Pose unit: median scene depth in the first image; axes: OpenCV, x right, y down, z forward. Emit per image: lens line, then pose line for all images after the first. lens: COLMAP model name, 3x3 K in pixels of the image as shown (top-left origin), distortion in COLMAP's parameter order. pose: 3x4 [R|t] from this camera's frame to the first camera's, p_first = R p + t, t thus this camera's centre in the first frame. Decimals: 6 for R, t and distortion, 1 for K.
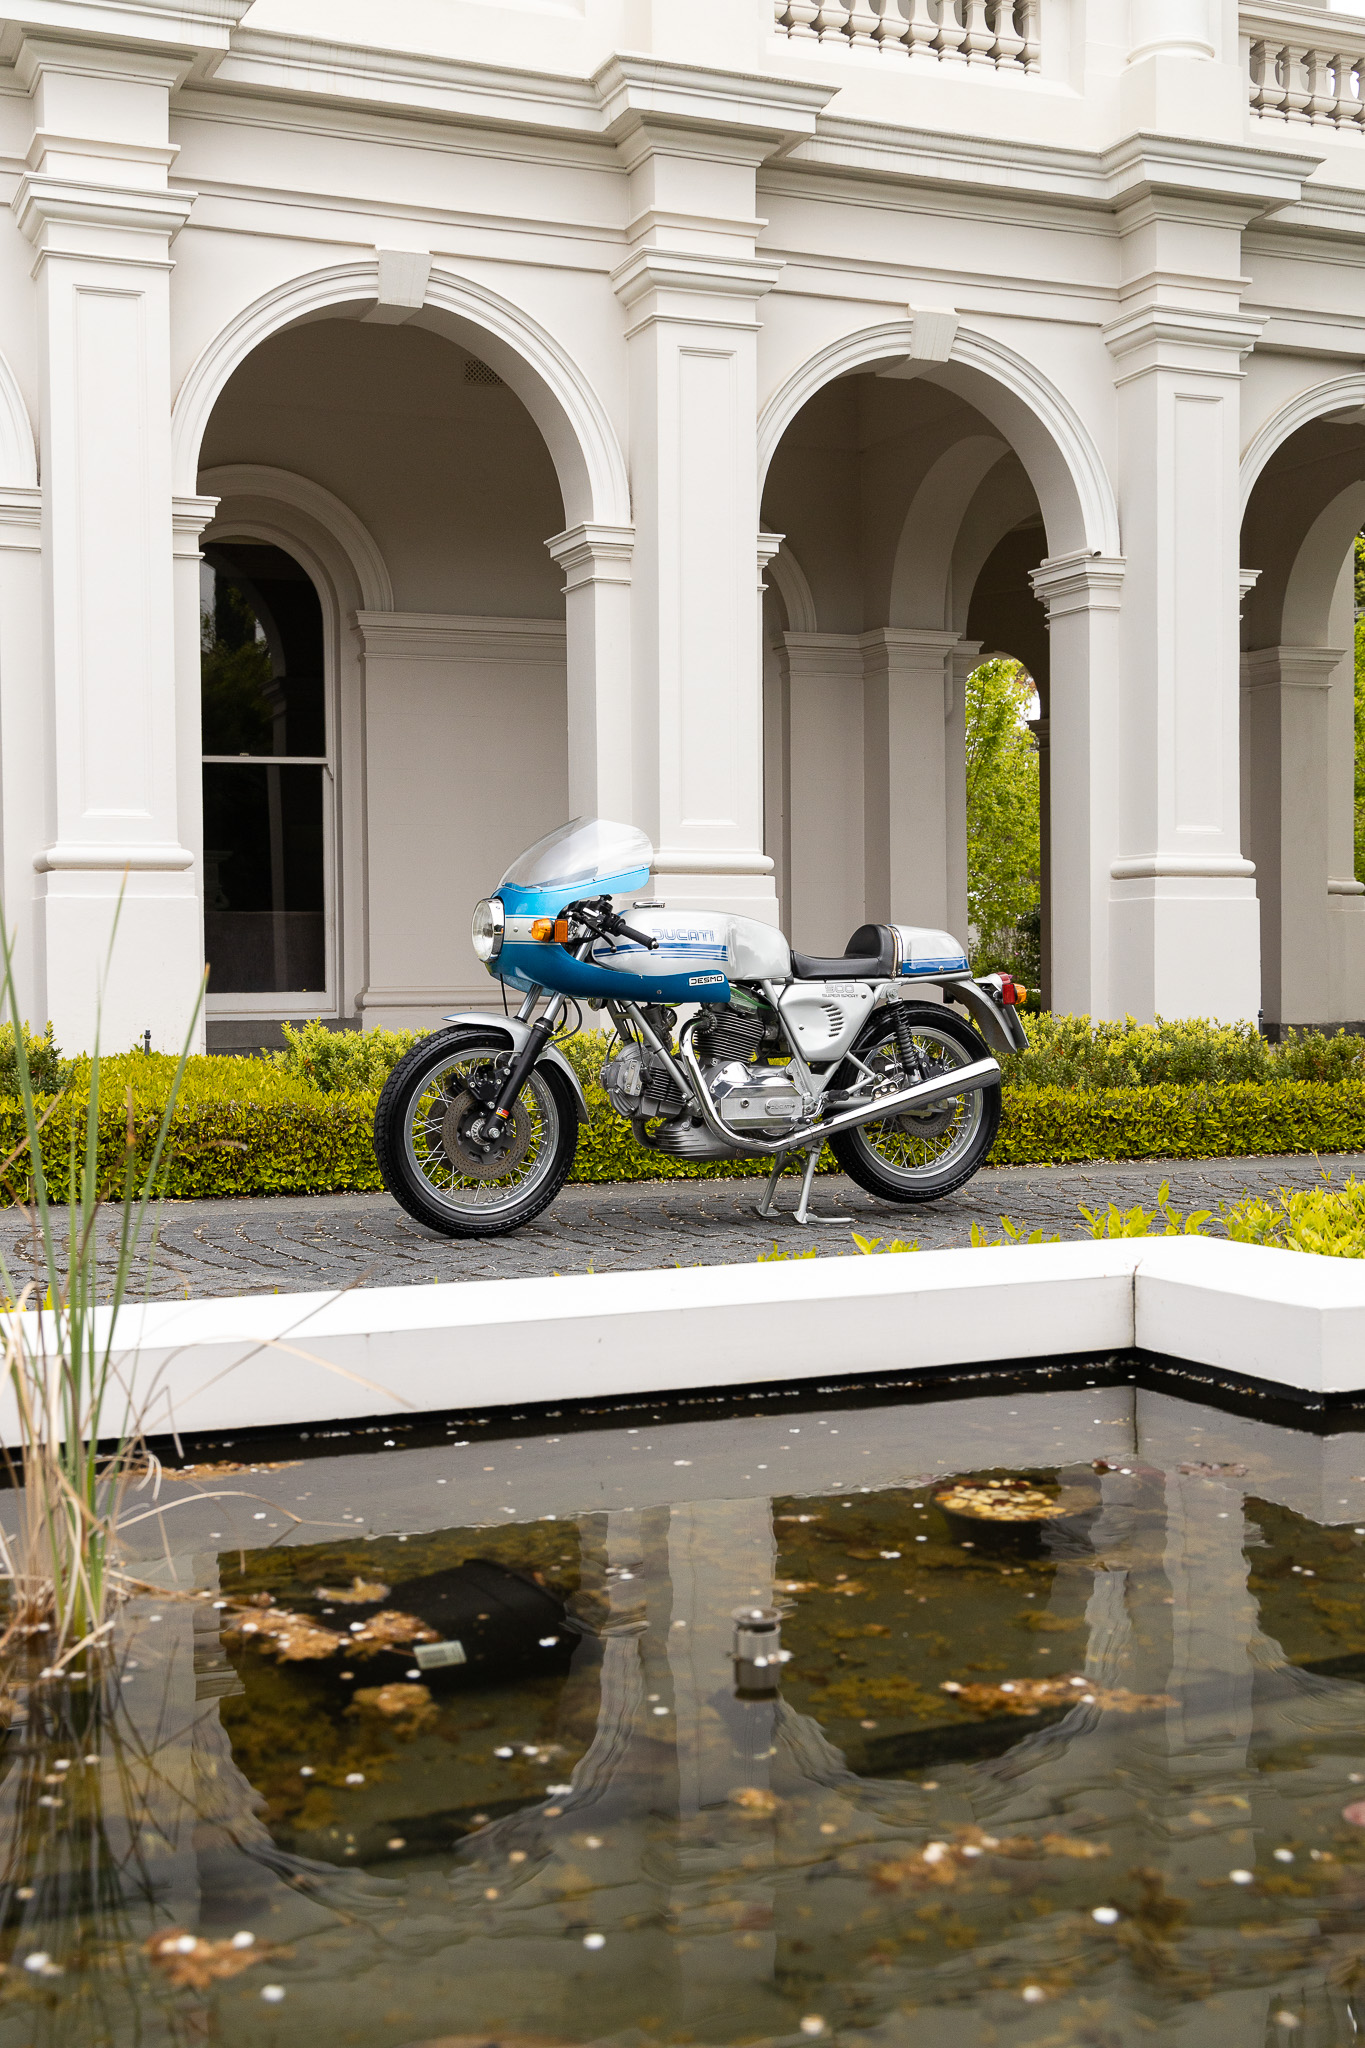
lens RADIAL K [[2489.9, 0, 621.1], [0, 2489.9, 1024.4], [0, 0, 1]] dist [-0.010254, 0.036291]
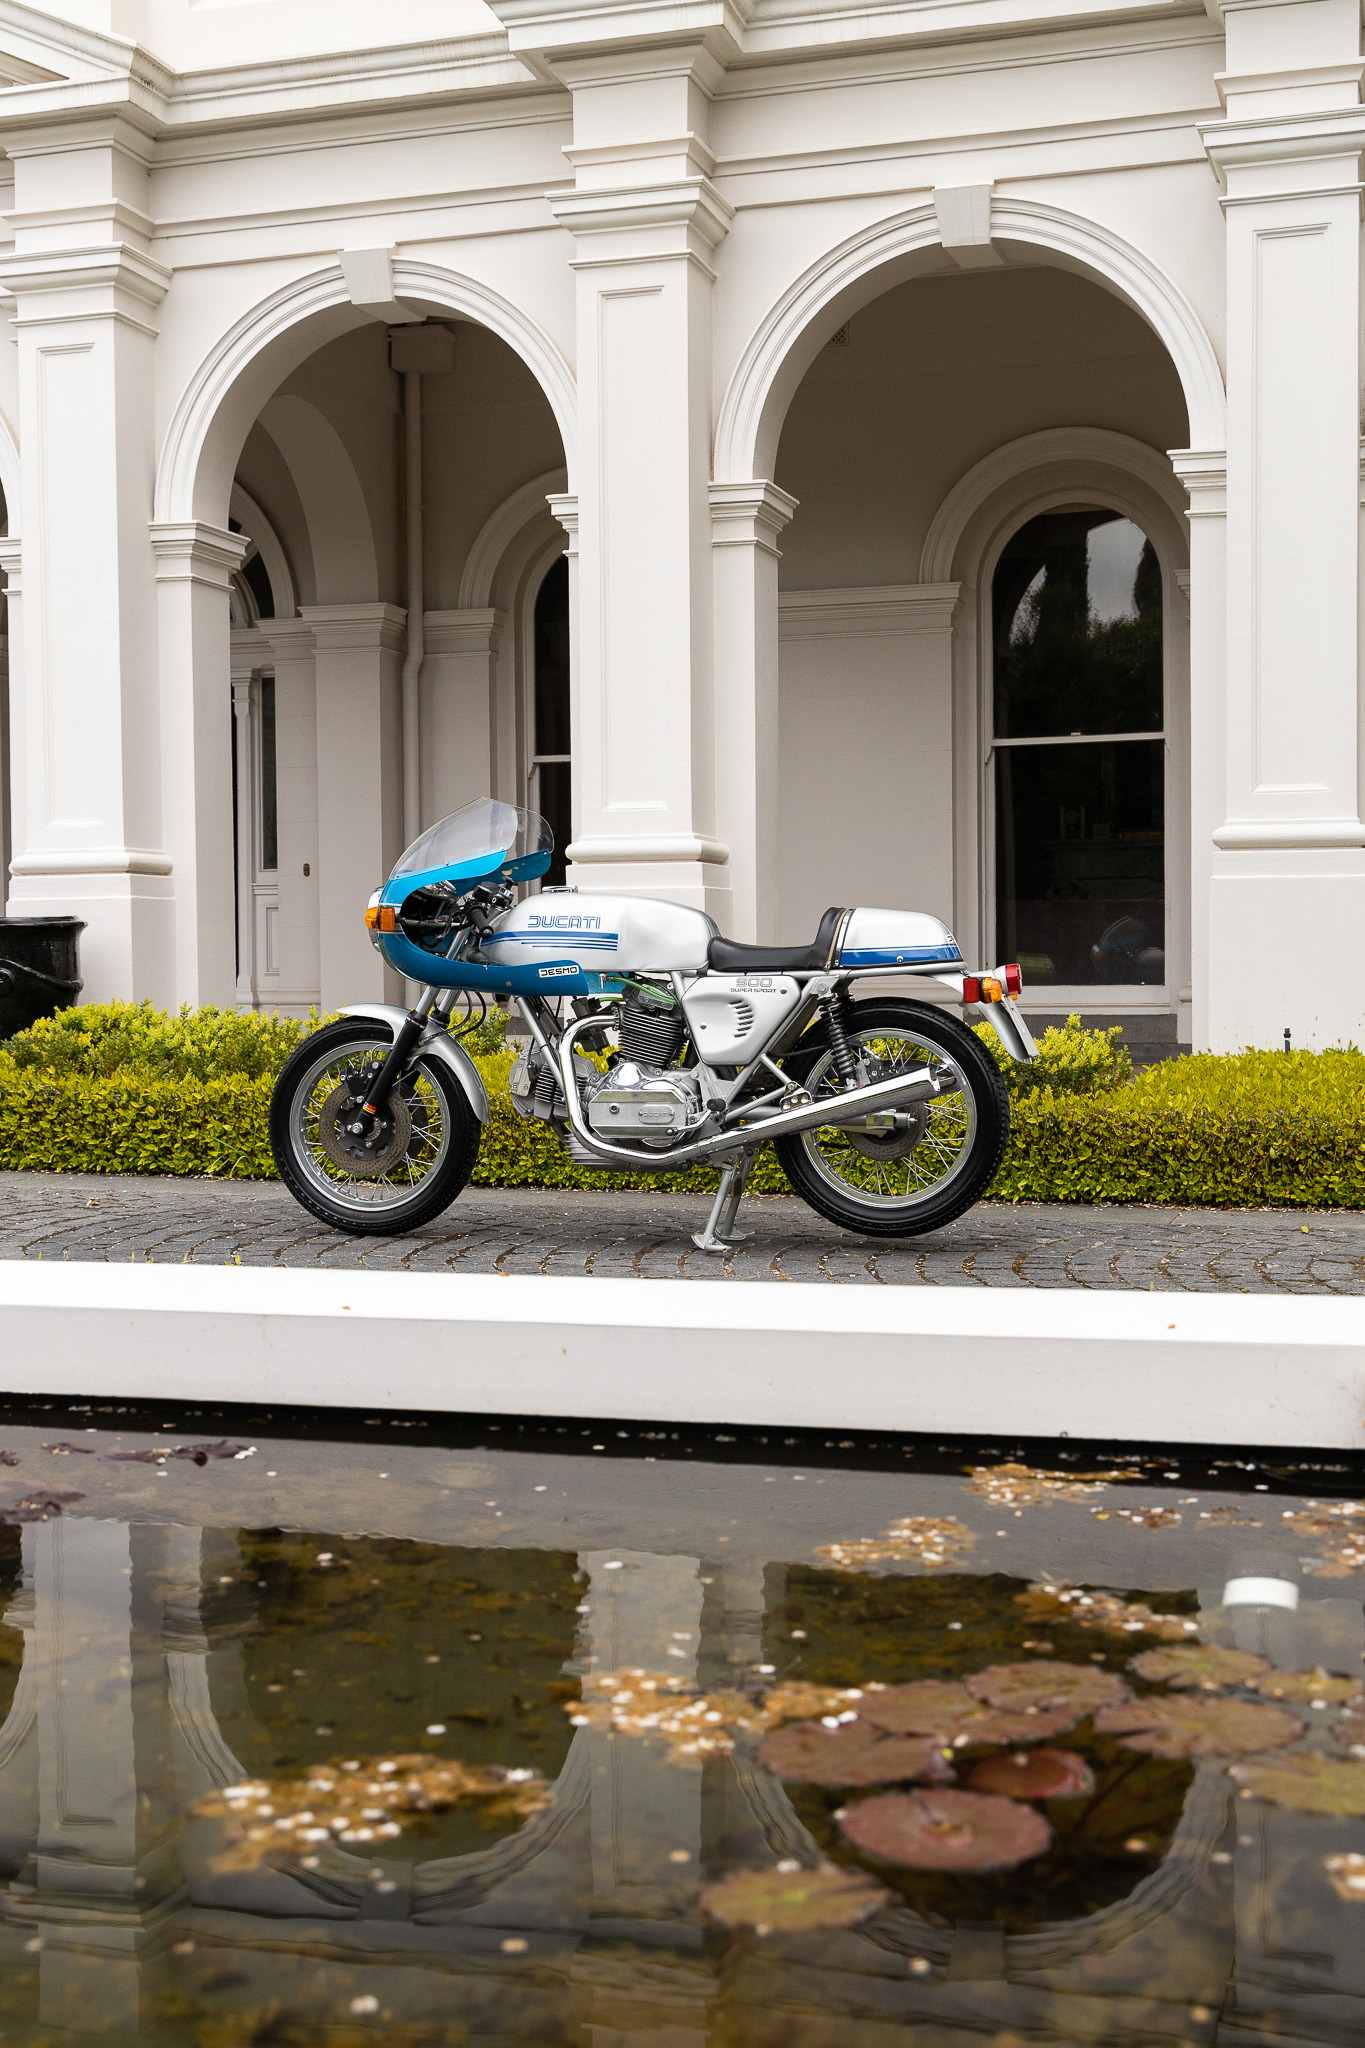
lens RADIAL K [[2489.9, 0, 621.1], [0, 2489.9, 1024.4], [0, 0, 1]] dist [-0.010254, 0.036291]
pose [[0.755793, 0.017350, -0.654581, 0.622580], [-0.015179, 0.999845, 0.008974, -0.006758], [0.654635, 0.003153, 0.755939, 0.313094]]
